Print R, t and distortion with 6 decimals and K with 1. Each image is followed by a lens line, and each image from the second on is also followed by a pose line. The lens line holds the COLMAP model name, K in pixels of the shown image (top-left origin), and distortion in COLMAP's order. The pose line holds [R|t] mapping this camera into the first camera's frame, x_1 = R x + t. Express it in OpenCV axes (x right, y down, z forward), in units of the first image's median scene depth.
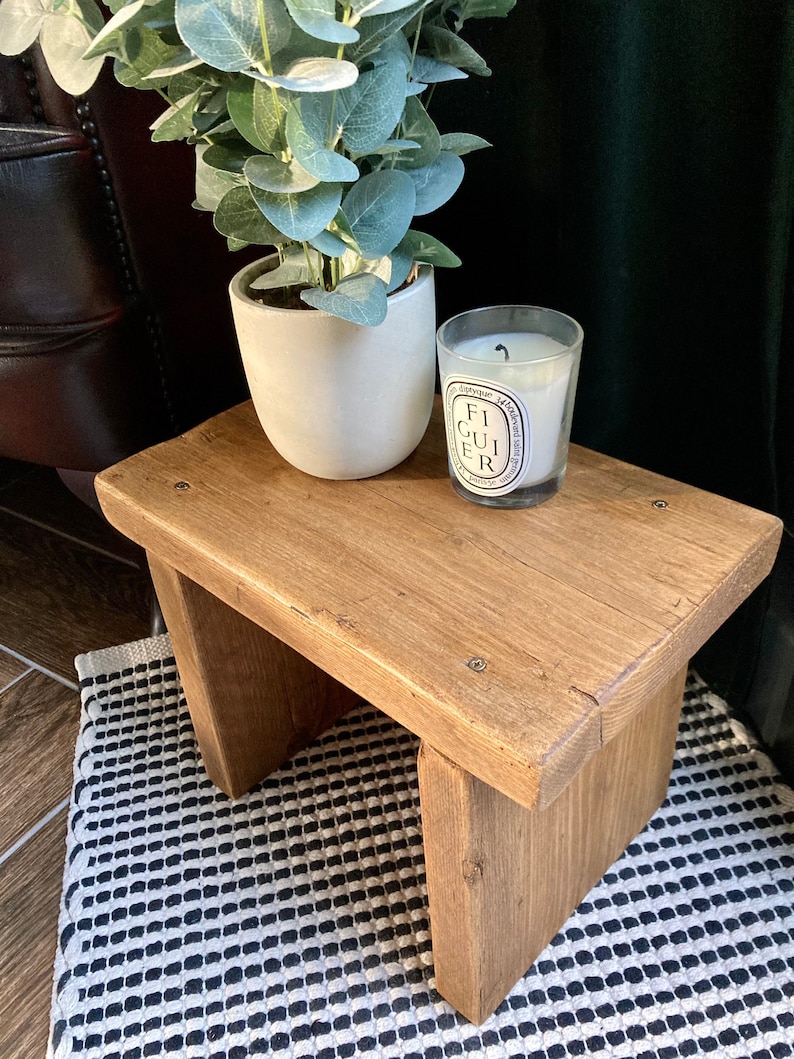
lens RADIAL K [[873.2, 0, 427.6], [0, 873.2, 531.6], [0, 0, 1]] dist [0.082365, -0.110834]
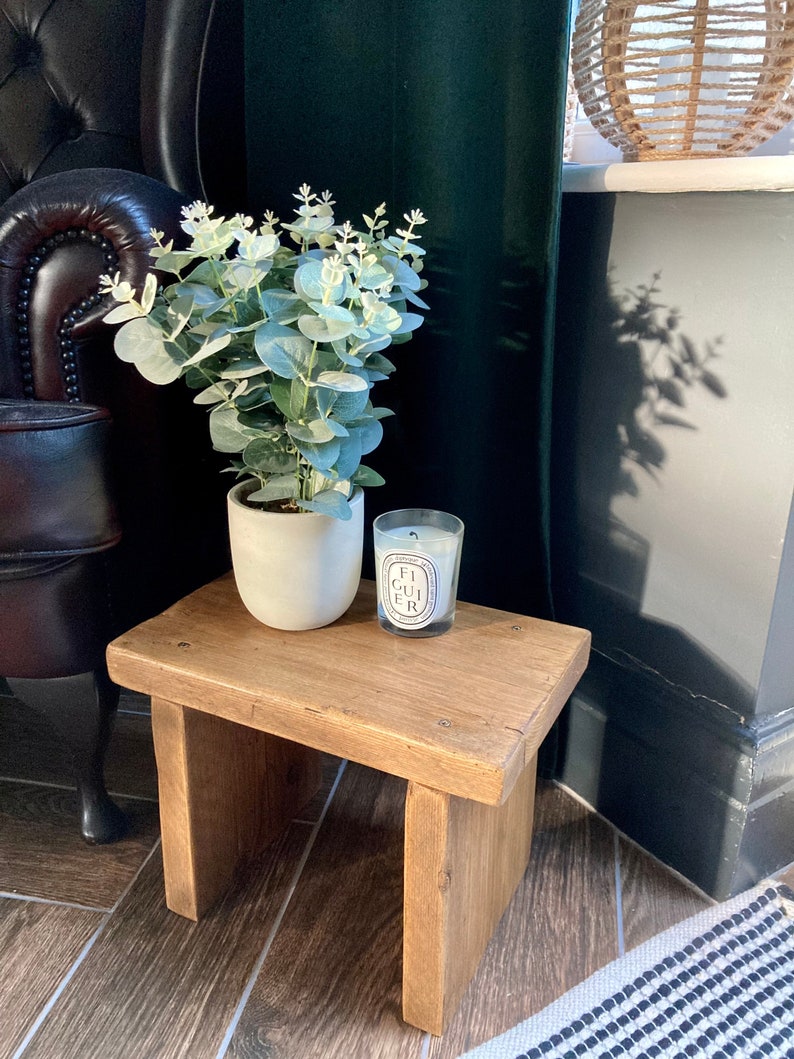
lens RADIAL K [[873.2, 0, 427.6], [0, 873.2, 531.6], [0, 0, 1]] dist [0.082365, -0.110834]
pose [[0.948926, -0.036614, 0.313366, -0.391695], [0.115361, 0.964731, -0.236613, 0.164001], [-0.293651, 0.260678, 0.919683, -0.454478]]
